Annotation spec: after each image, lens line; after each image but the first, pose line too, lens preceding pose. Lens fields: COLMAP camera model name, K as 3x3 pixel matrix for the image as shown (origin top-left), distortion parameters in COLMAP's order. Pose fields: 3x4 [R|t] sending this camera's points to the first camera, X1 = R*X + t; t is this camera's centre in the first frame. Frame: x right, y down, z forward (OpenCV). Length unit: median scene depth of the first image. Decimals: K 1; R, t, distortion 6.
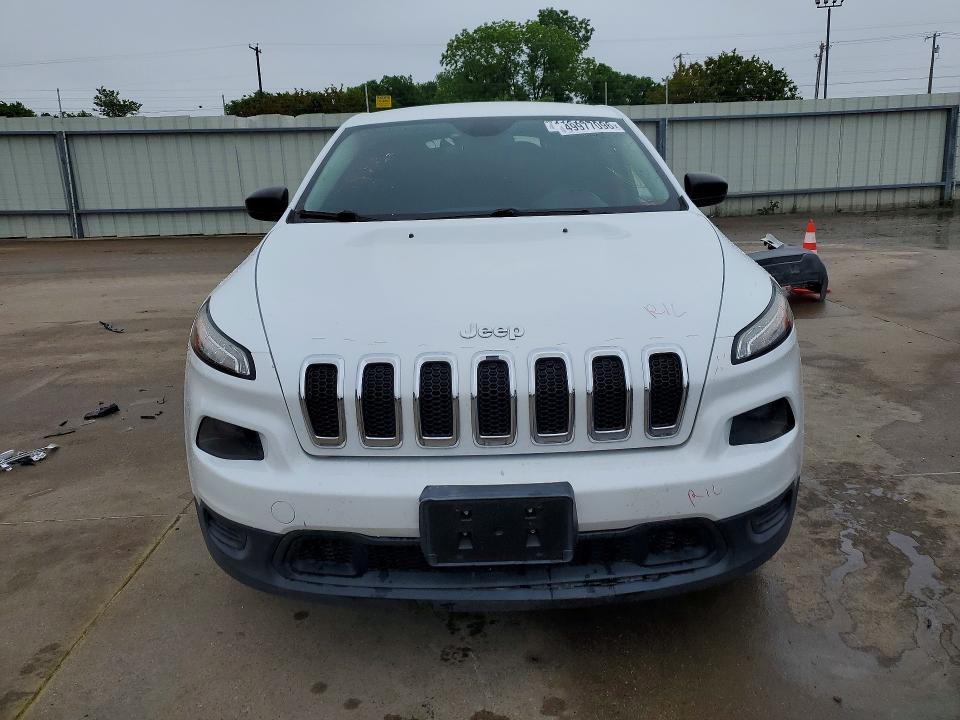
lens RADIAL K [[702.4, 0, 480.0], [0, 702.4, 360.0], [0, 0, 1]] dist [0.007467, 0.002691]
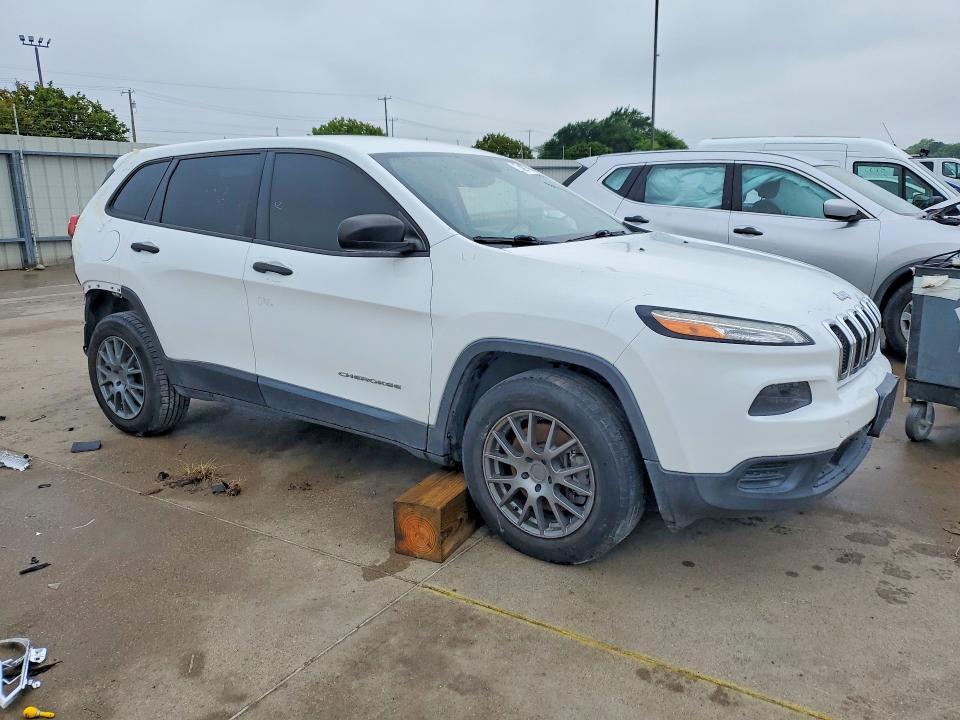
lens RADIAL K [[702.4, 0, 480.0], [0, 702.4, 360.0], [0, 0, 1]] dist [0.007467, 0.002691]
pose [[0.611231, -0.159724, 0.775167, -0.974963], [0.202882, 0.978319, 0.041608, -0.071495], [-0.765007, 0.131835, 0.630384, 0.339826]]
